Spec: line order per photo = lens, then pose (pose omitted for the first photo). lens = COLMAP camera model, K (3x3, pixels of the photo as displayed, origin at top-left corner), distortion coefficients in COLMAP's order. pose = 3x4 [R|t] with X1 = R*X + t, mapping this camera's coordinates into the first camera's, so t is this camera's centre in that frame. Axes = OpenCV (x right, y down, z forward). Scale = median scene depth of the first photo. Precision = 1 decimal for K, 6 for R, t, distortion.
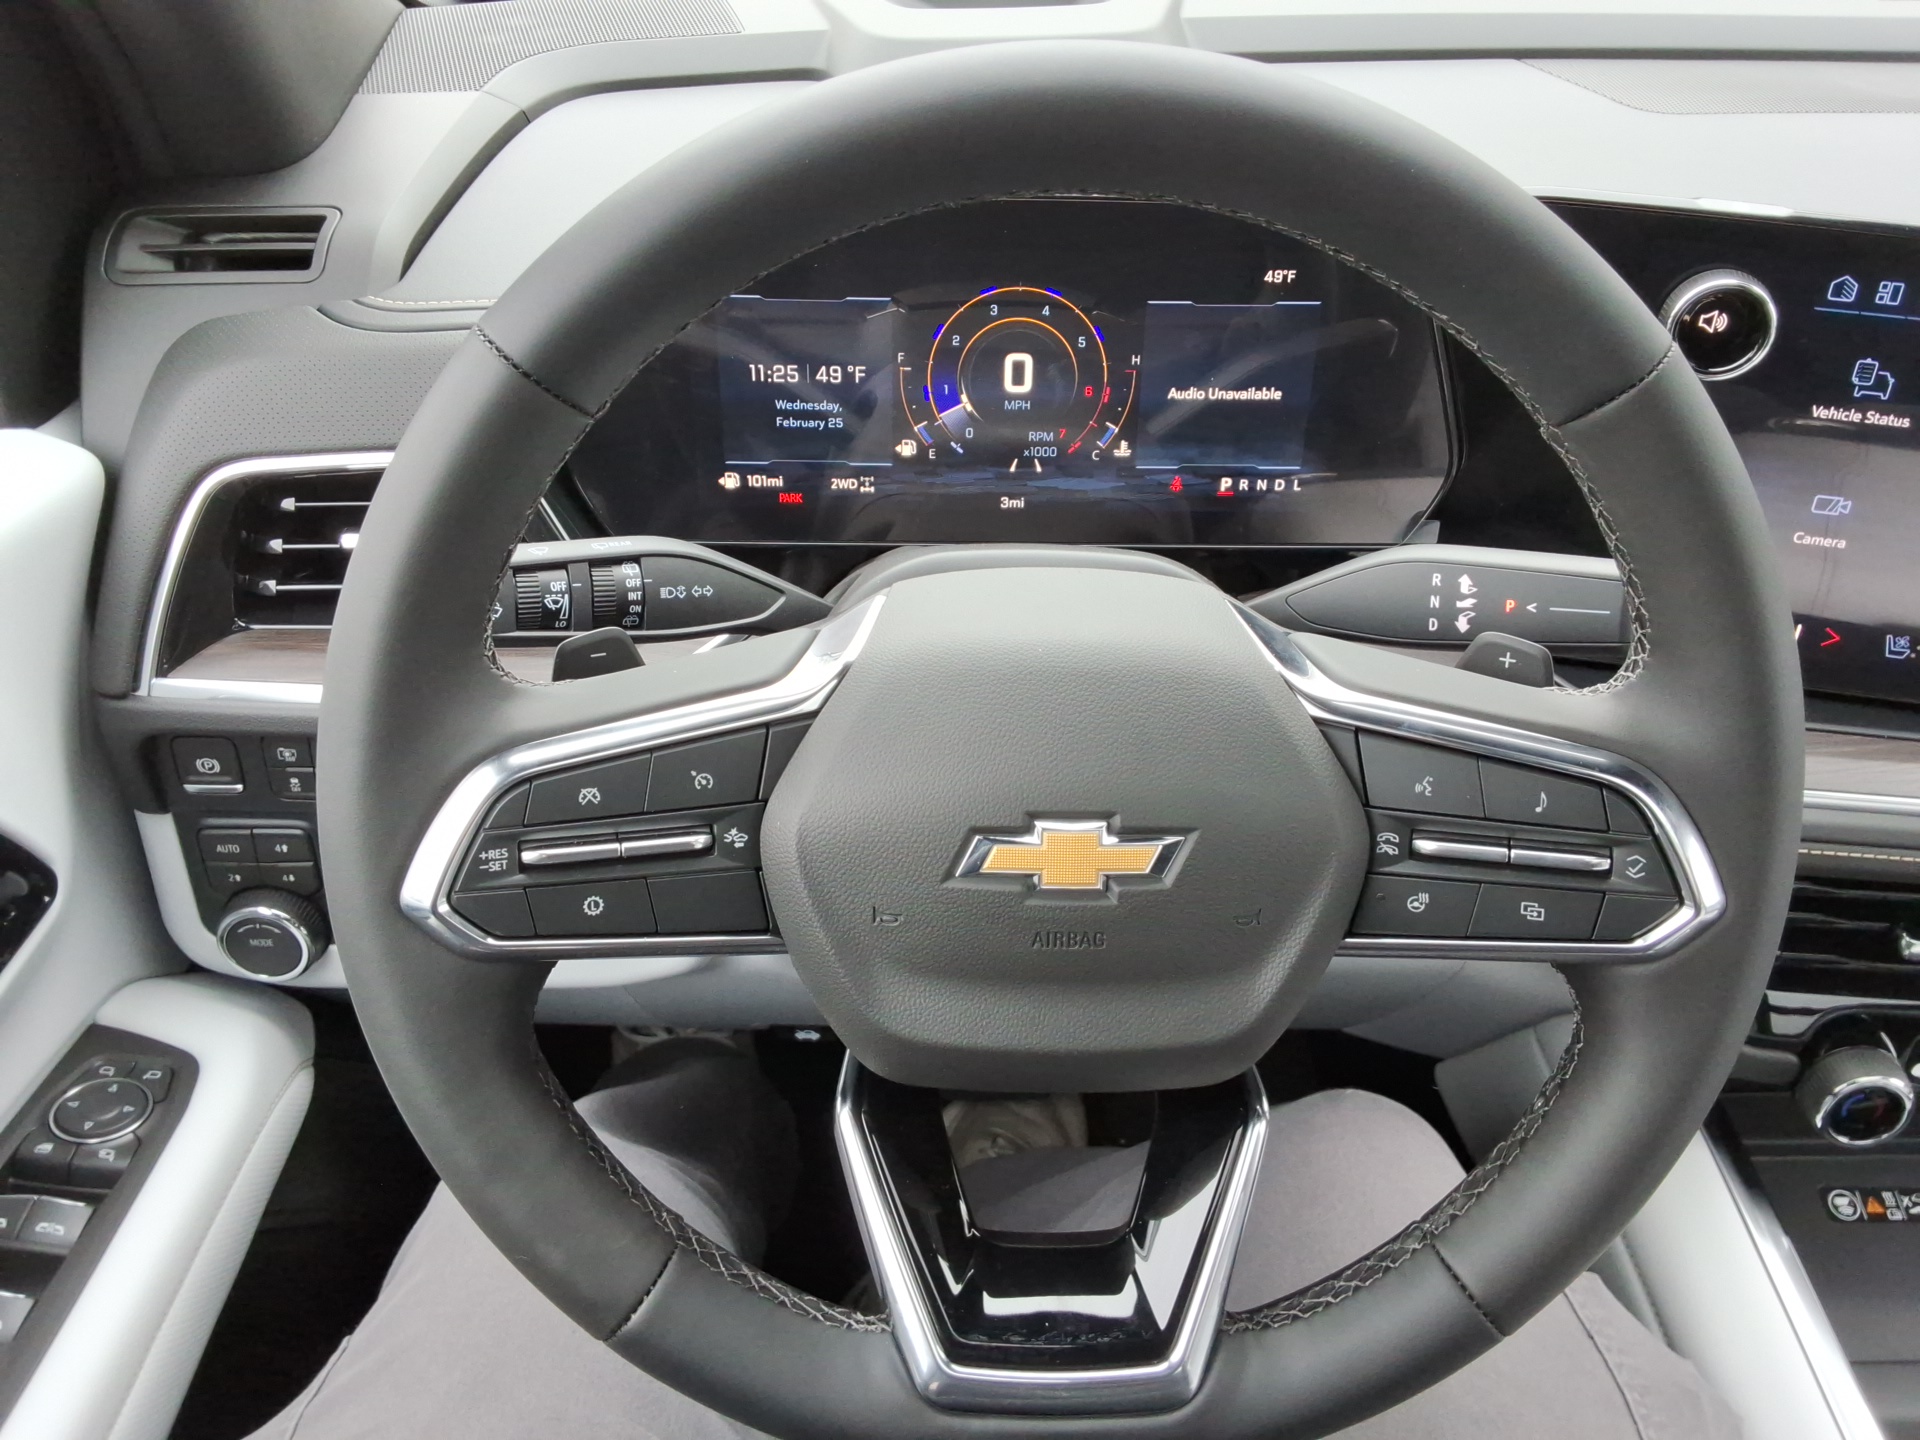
lens RADIAL K [[1539.0, 0, 976.4], [0, 1539.0, 687.6], [0, 0, 1]] dist [0.116839, -0.184079]
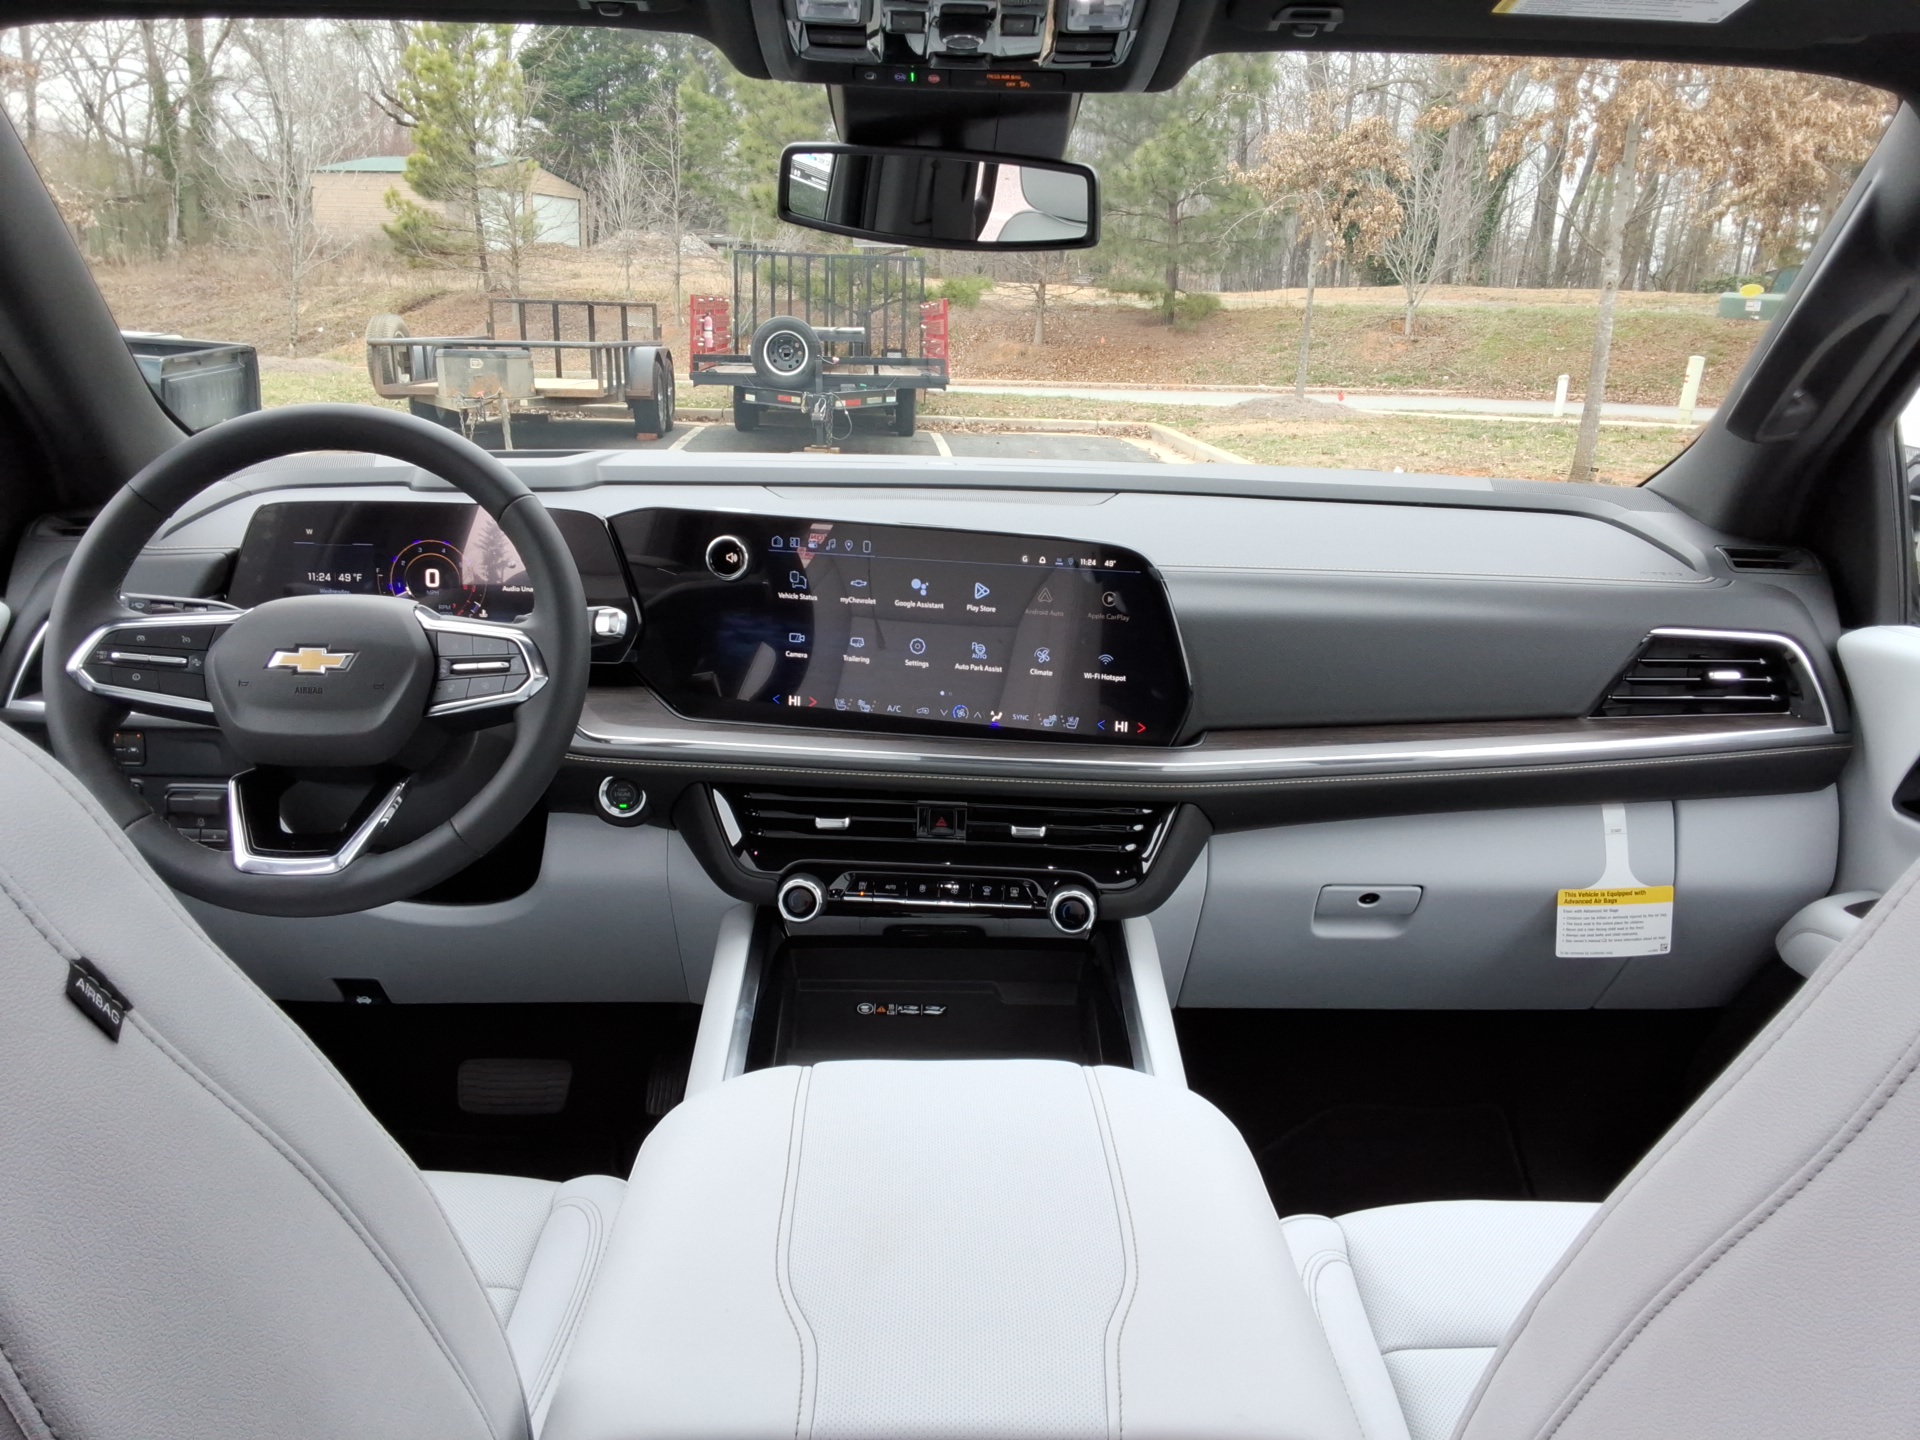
lens RADIAL K [[1512.4, 0, 978.9], [0, 1512.4, 682.3], [0, 0, 1]] dist [0.111180, -0.178354]
pose [[0.999872, 0.002012, 0.015868, 0.797714], [0.003742, 0.935098, -0.354368, 0.739219], [-0.015552, 0.354382, 0.934971, -1.048668]]
